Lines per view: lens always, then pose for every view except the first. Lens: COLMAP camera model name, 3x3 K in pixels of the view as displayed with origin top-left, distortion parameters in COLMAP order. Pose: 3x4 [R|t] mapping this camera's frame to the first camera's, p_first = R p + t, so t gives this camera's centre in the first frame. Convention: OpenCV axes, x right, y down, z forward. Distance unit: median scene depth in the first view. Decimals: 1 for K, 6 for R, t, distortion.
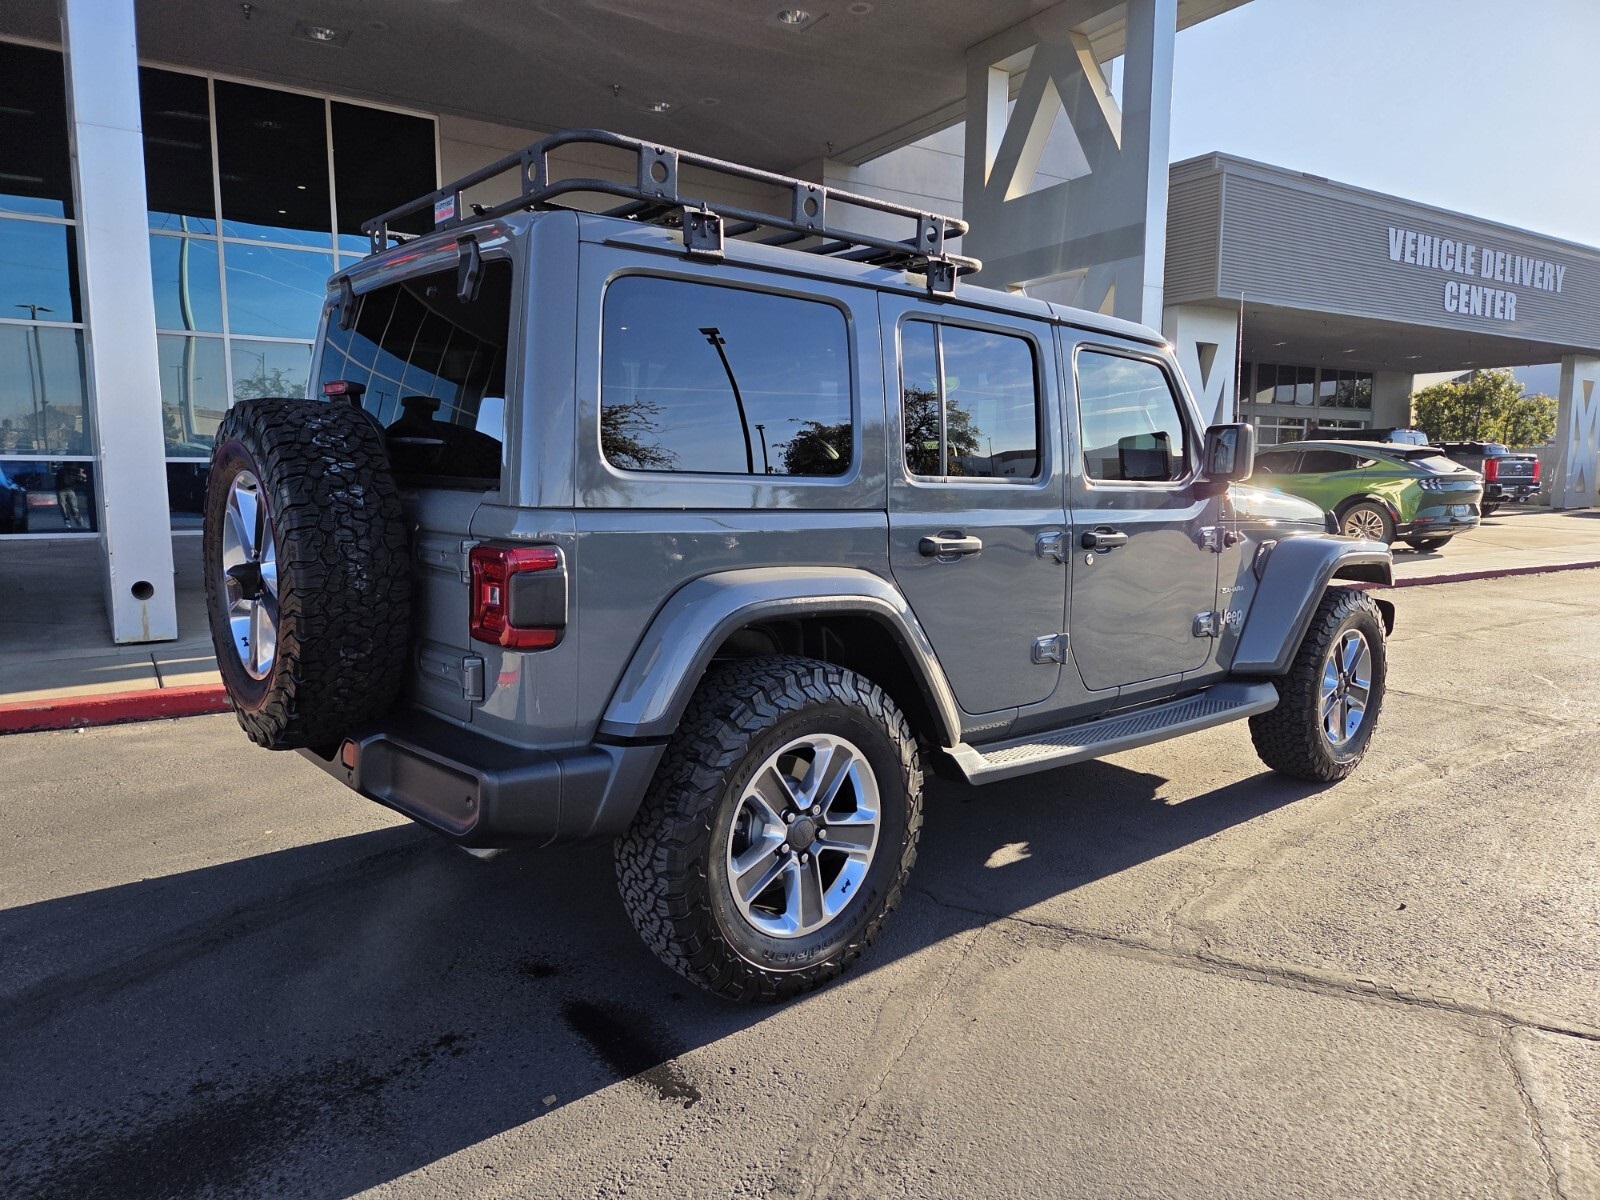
lens RADIAL K [[1086.2, 0, 799.1], [0, 1086.2, 586.7], [0, 0, 1]] dist [0.060320, -0.055632]
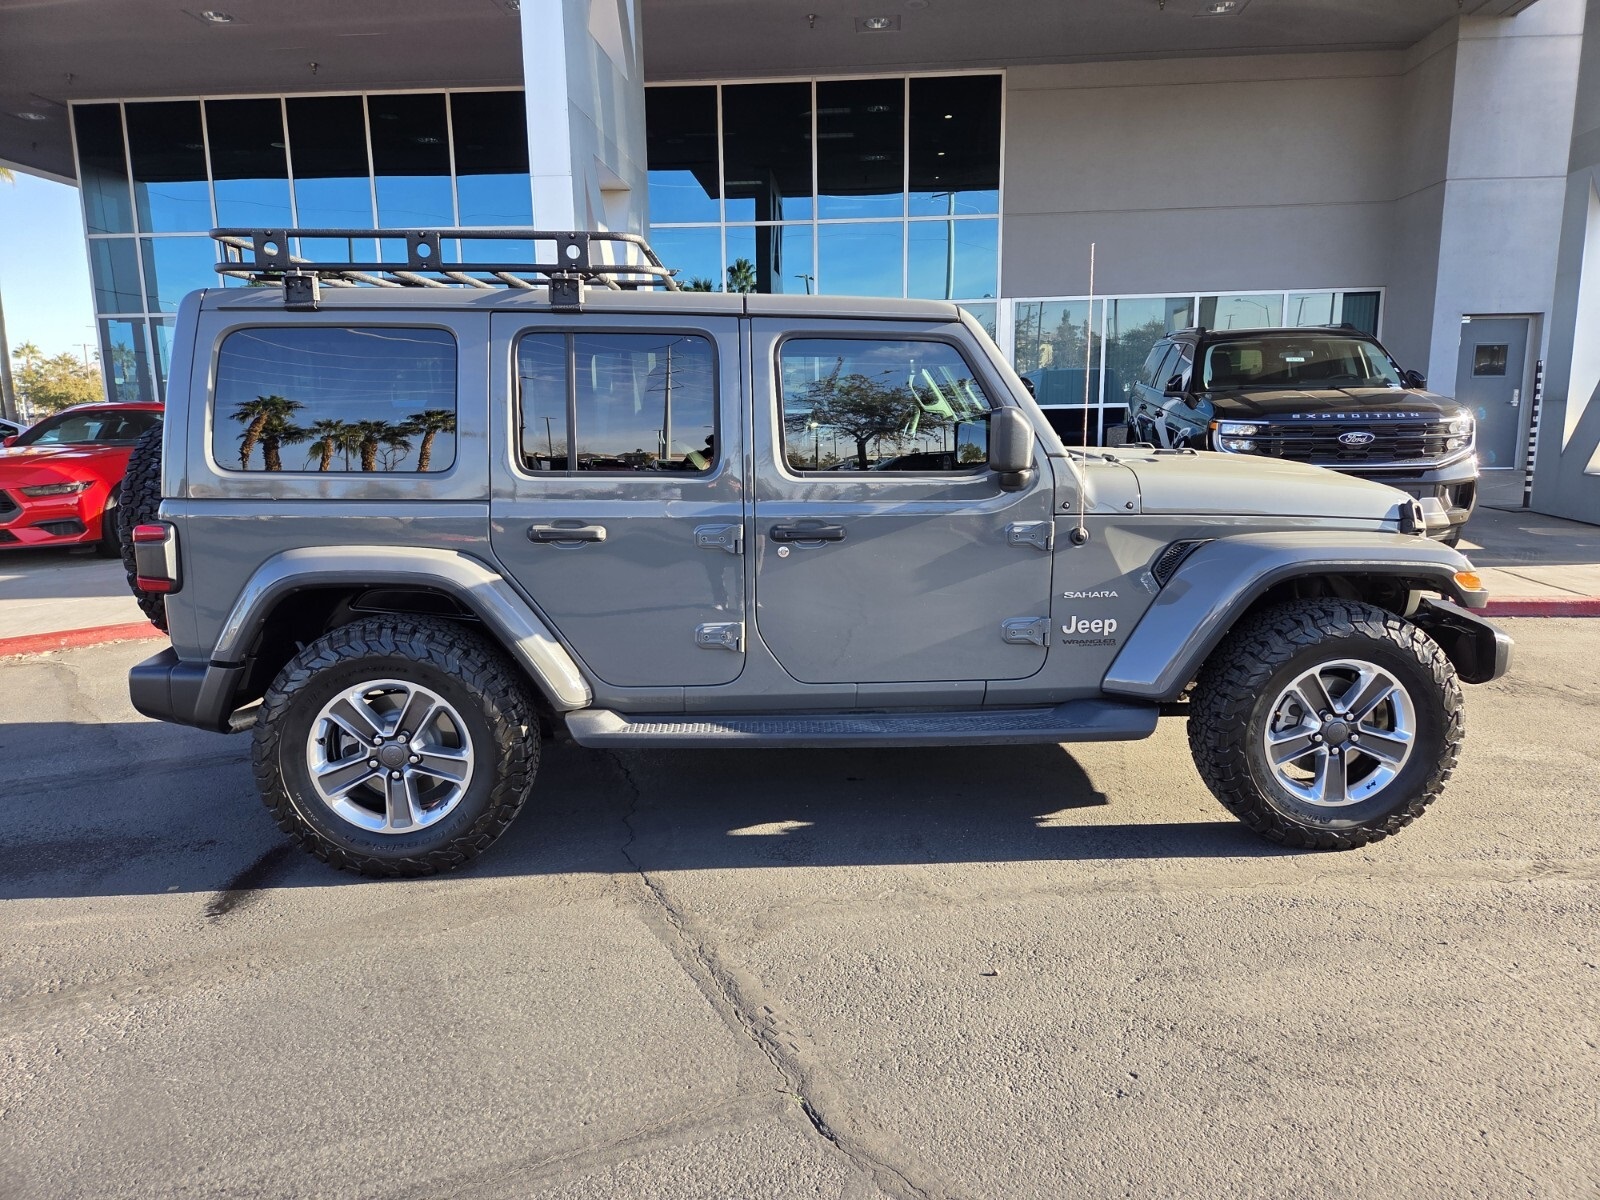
lens RADIAL K [[1086.2, 0, 799.1], [0, 1086.2, 586.7], [0, 0, 1]] dist [0.060320, -0.055632]
pose [[0.785237, 0.083828, -0.613495, 1.005246], [-0.044493, 0.995871, 0.079127, -0.082131], [0.617595, -0.034837, 0.785725, 0.252923]]
